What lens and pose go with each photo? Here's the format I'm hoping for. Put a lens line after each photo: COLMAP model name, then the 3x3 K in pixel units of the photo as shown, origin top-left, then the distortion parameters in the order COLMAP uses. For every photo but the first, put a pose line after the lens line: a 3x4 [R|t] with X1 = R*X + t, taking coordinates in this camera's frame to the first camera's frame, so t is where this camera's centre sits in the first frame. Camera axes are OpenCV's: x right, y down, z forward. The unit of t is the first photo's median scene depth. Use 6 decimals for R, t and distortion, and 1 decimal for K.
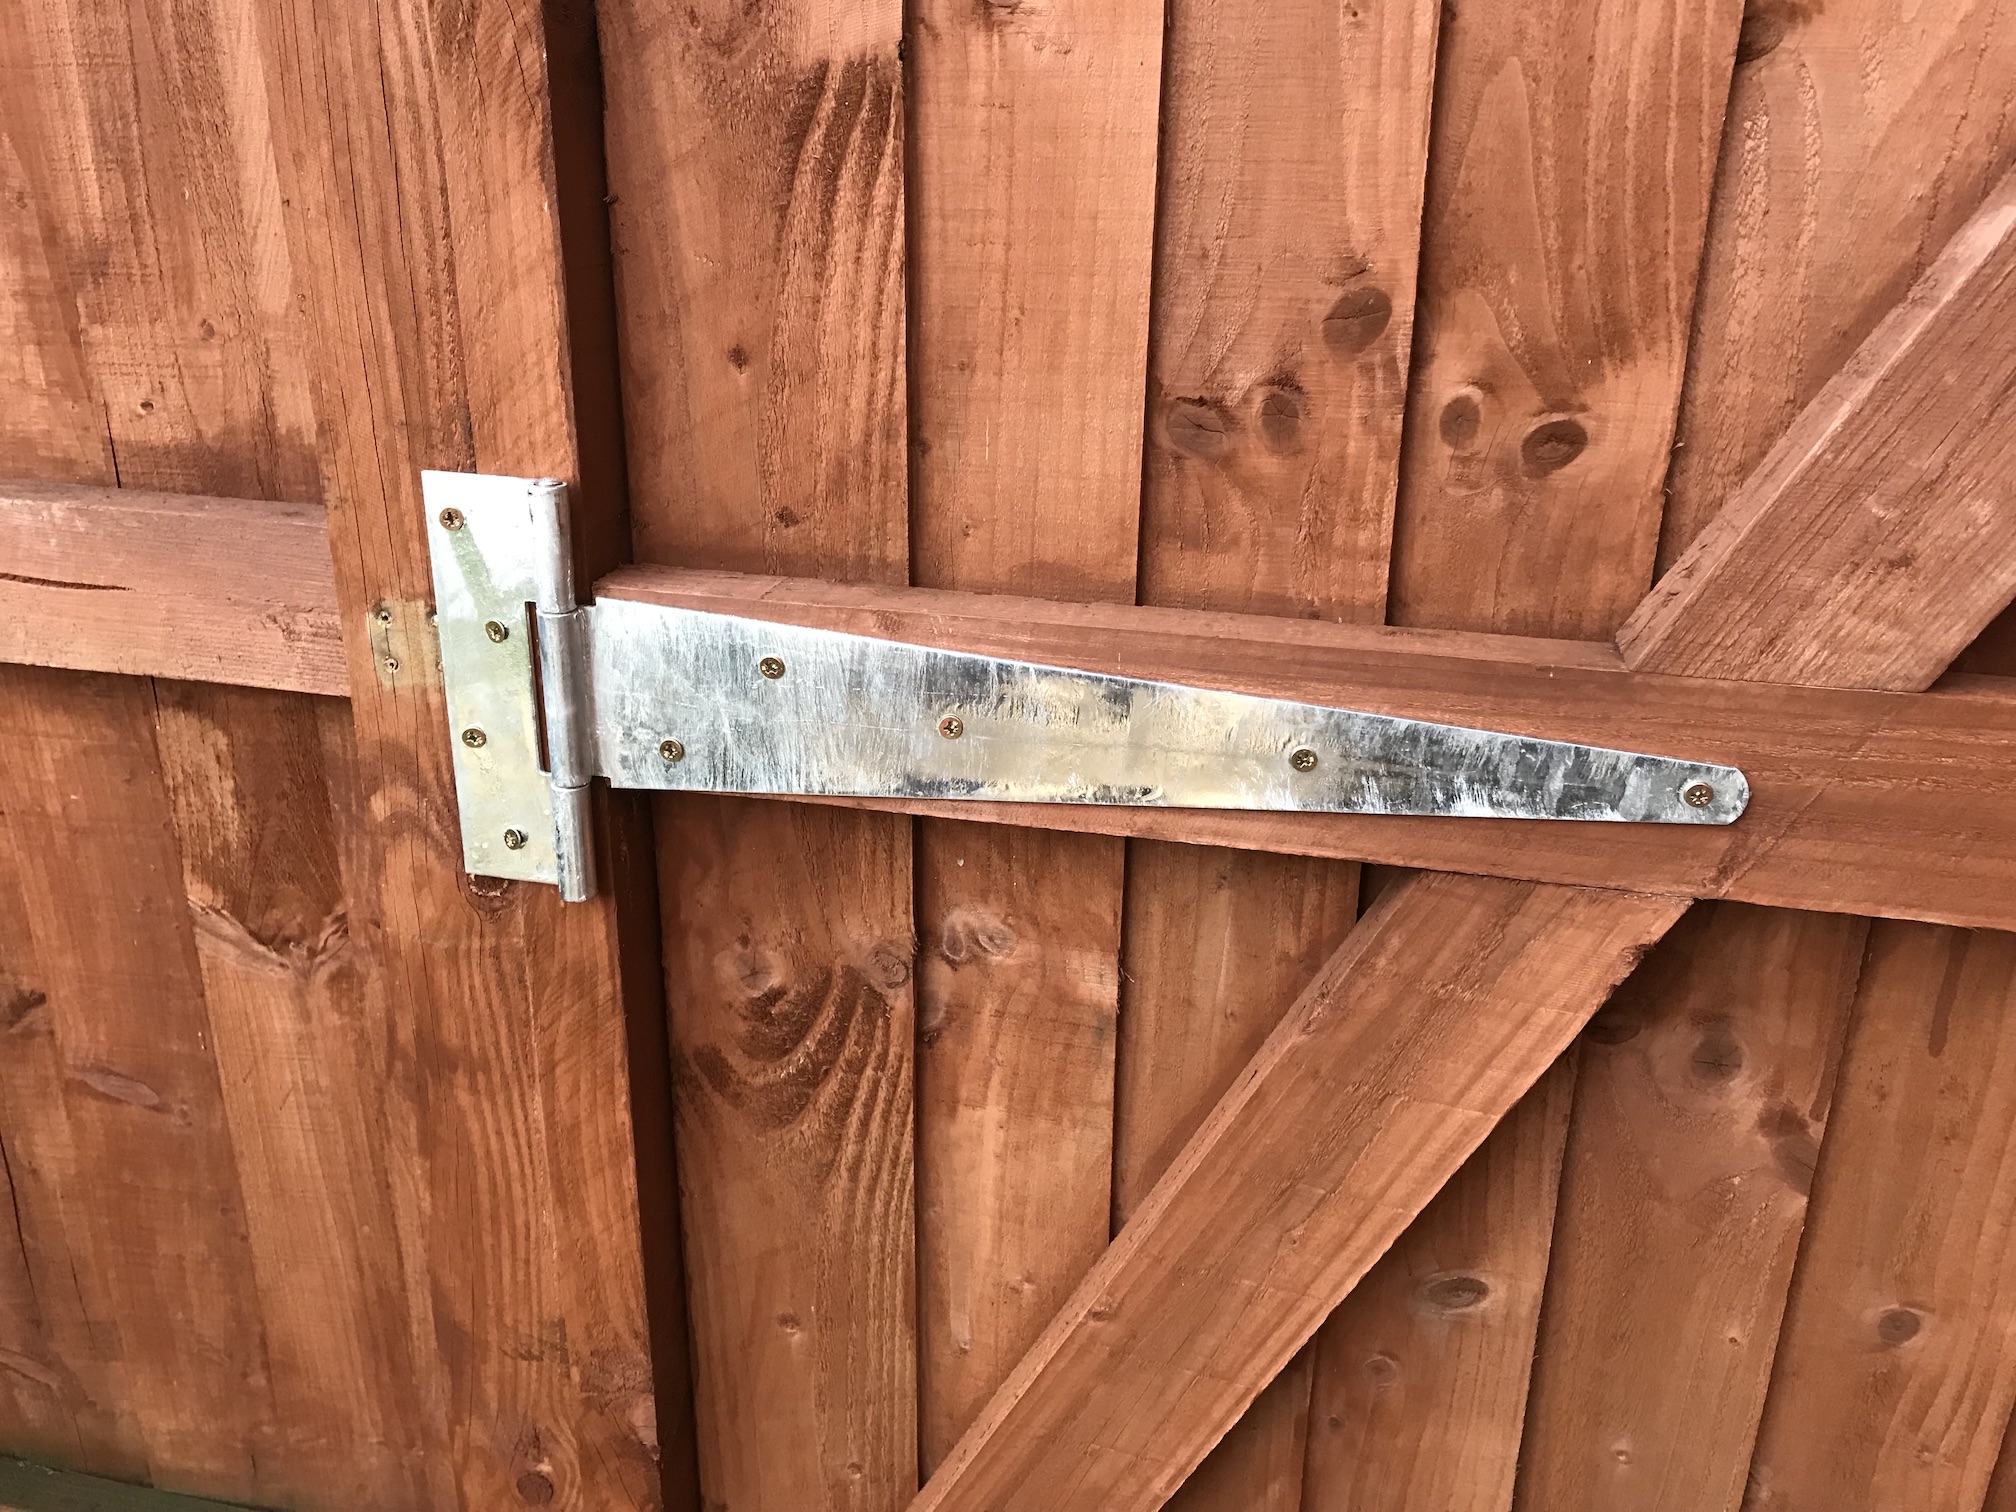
lens RADIAL K [[1644.0, 0, 1000.3], [0, 1644.0, 734.2], [0, 0, 1]] dist [0.037011, -0.042320]
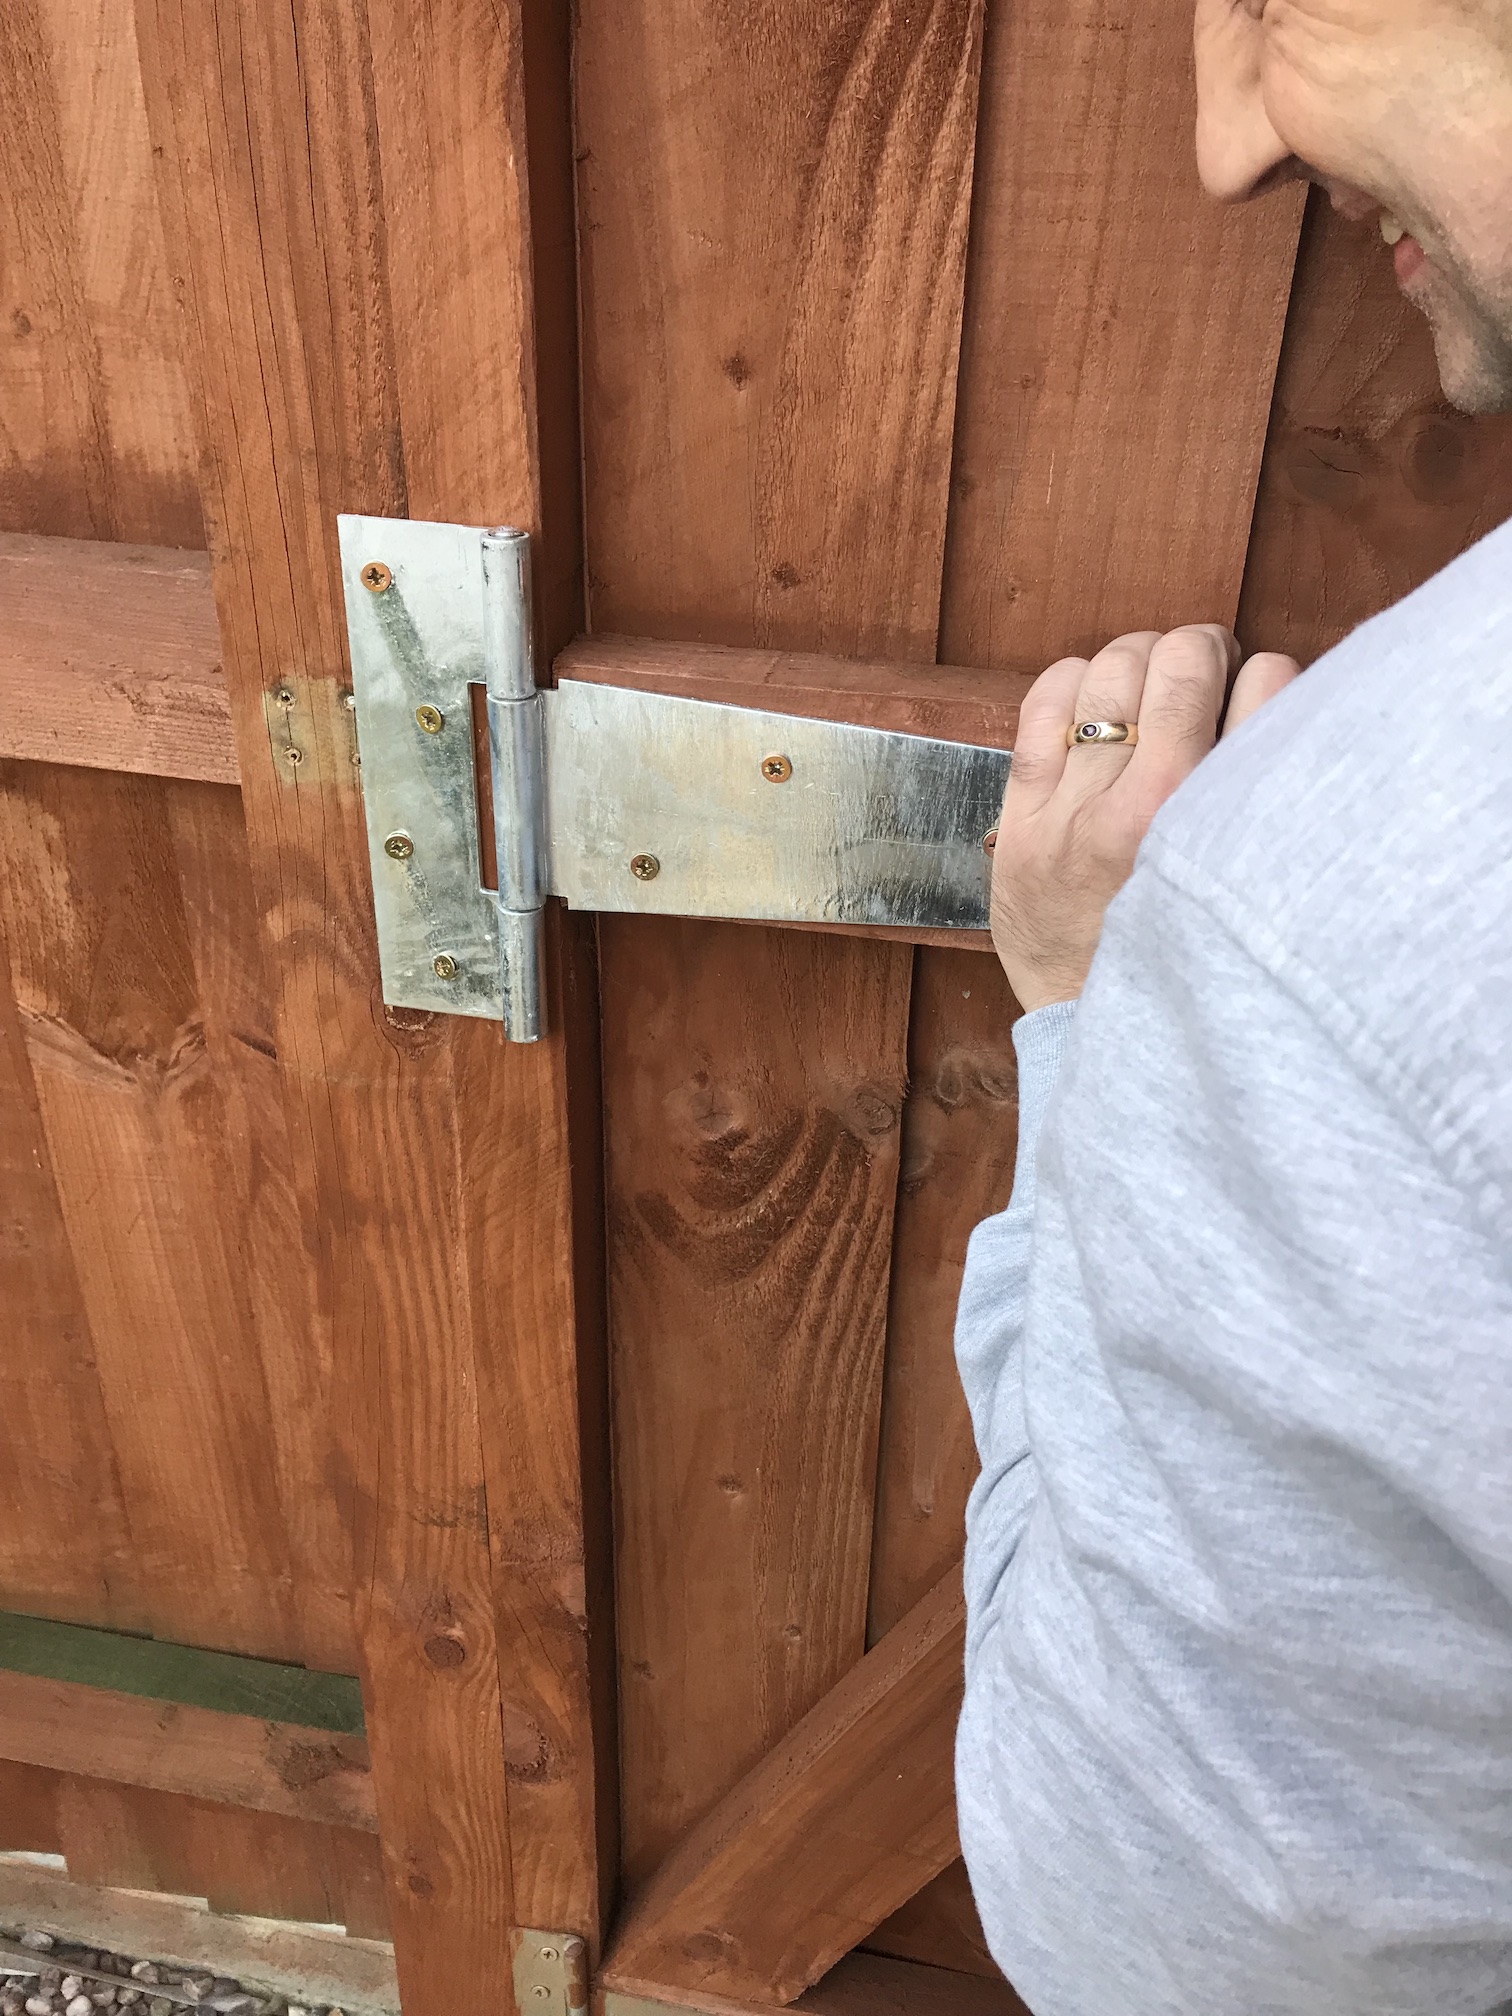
lens RADIAL K [[1642.2, 0, 771.2], [0, 1642.2, 966.2], [0, 0, 1]] dist [0.034672, -0.011061]
pose [[0.999721, 0.003257, 0.023402, -0.151061], [-0.006159, 0.992134, 0.125029, -0.042325], [-0.022811, -0.125139, 0.991877, 0.172209]]
